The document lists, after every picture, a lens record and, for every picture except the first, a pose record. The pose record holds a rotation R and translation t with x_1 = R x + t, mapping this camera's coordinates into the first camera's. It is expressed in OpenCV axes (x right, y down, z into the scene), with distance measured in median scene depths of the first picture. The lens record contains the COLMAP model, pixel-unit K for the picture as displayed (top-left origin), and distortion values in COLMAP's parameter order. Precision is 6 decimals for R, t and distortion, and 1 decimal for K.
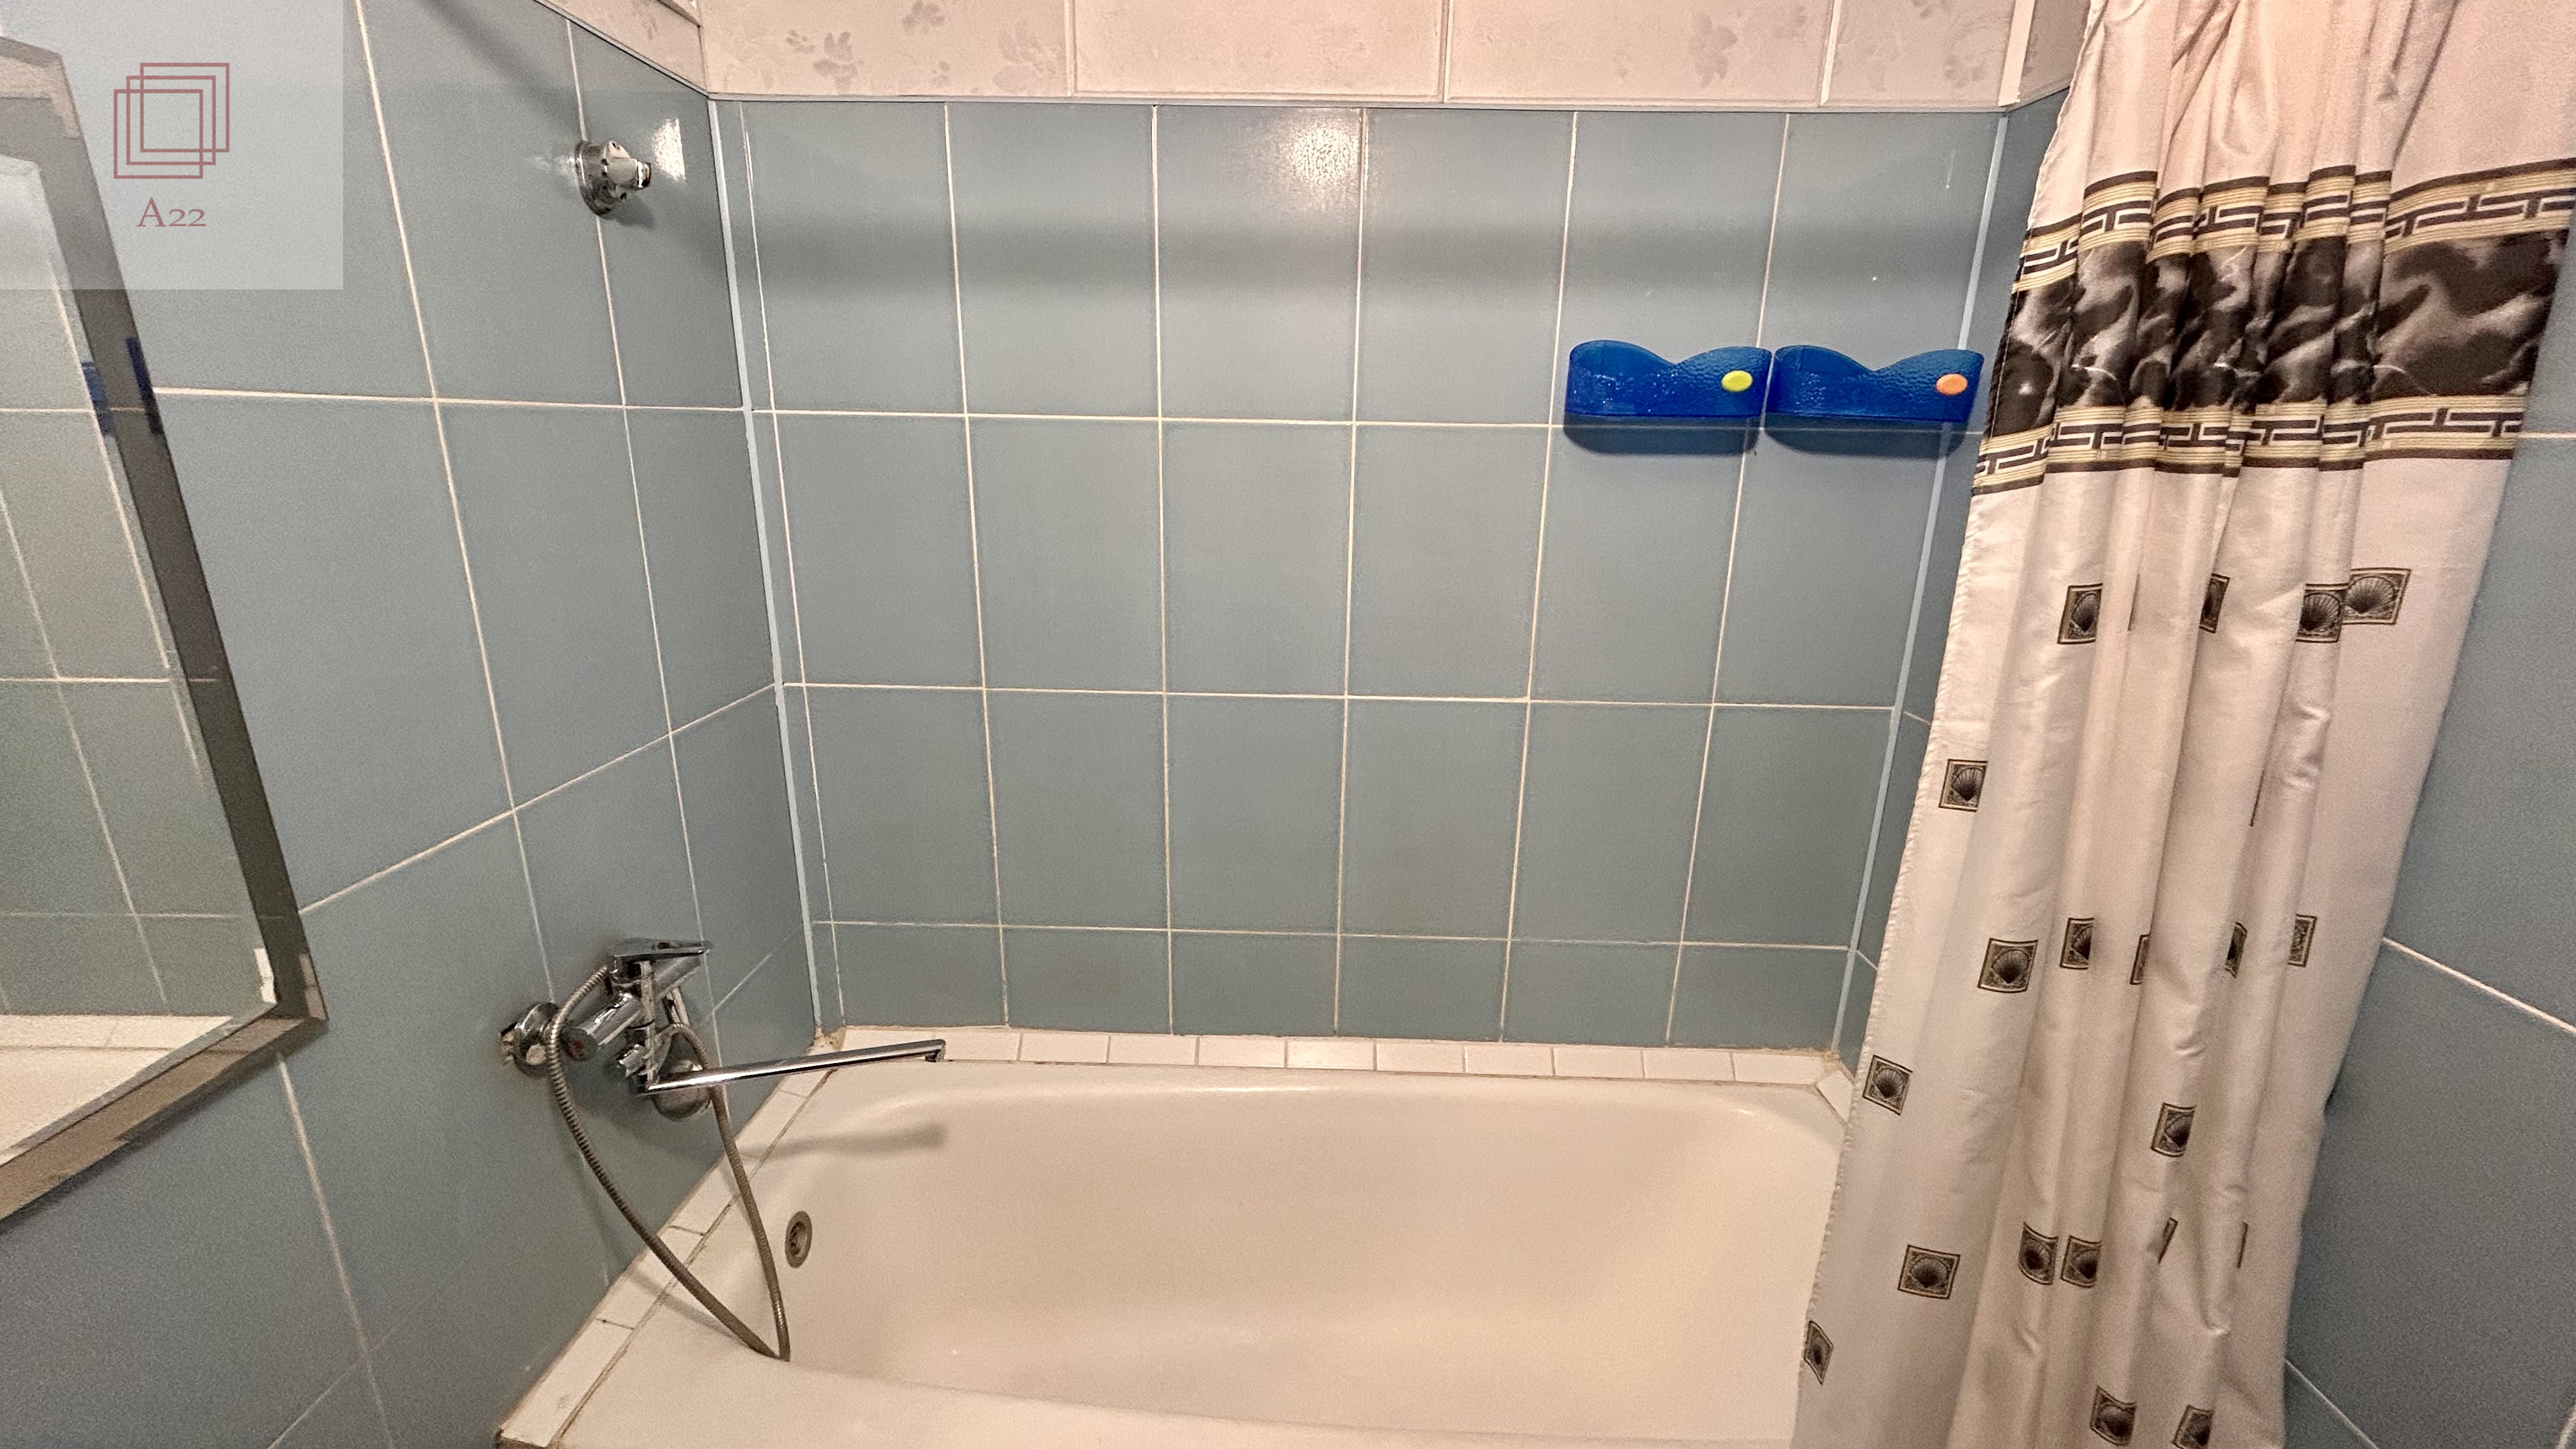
lens RADIAL K [[1046.2, 0, 1285.3], [0, 1046.2, 722.1], [0, 0, 1]] dist [-0.002804, 0.002097]
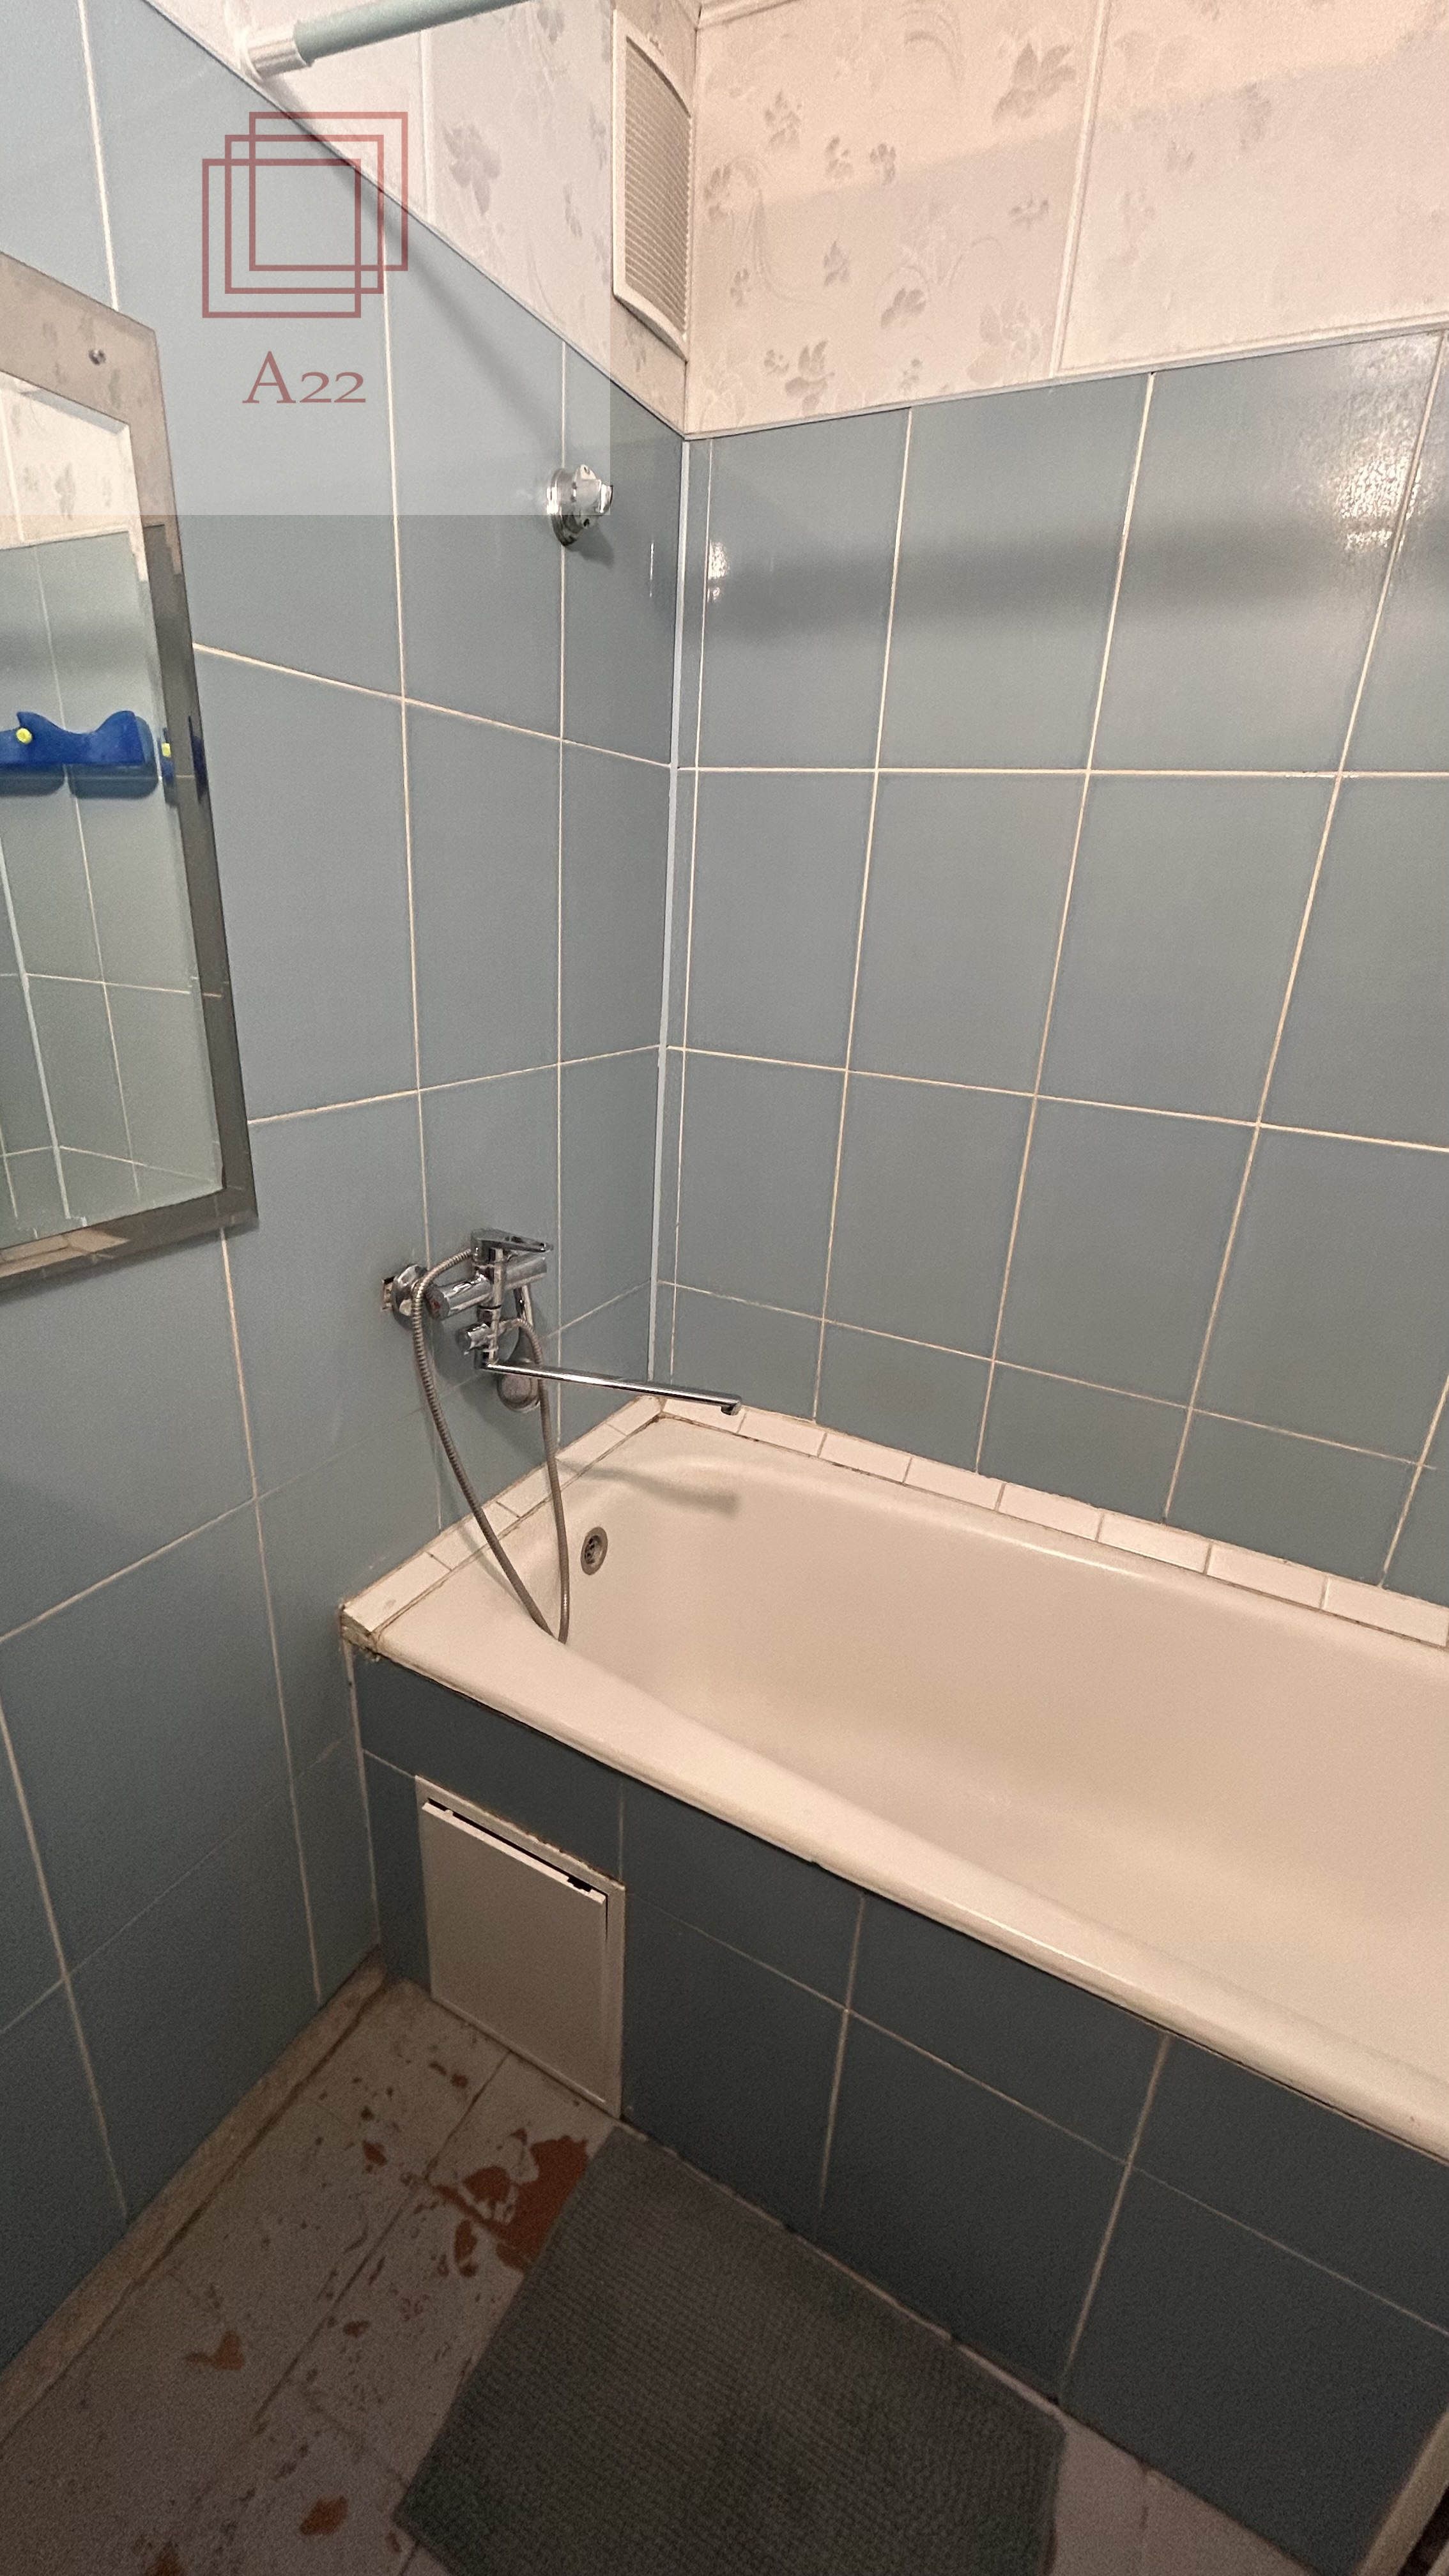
lens RADIAL K [[1046.2, 0, 723.4], [0, 1046.2, 1293.7], [0, 0, 1]] dist [-0.002804, 0.002097]
pose [[0.895632, 0.188758, -0.402757, 0.046144], [-0.160111, 0.981605, 0.103997, 0.107267], [0.414979, -0.028657, 0.909380, 0.082241]]
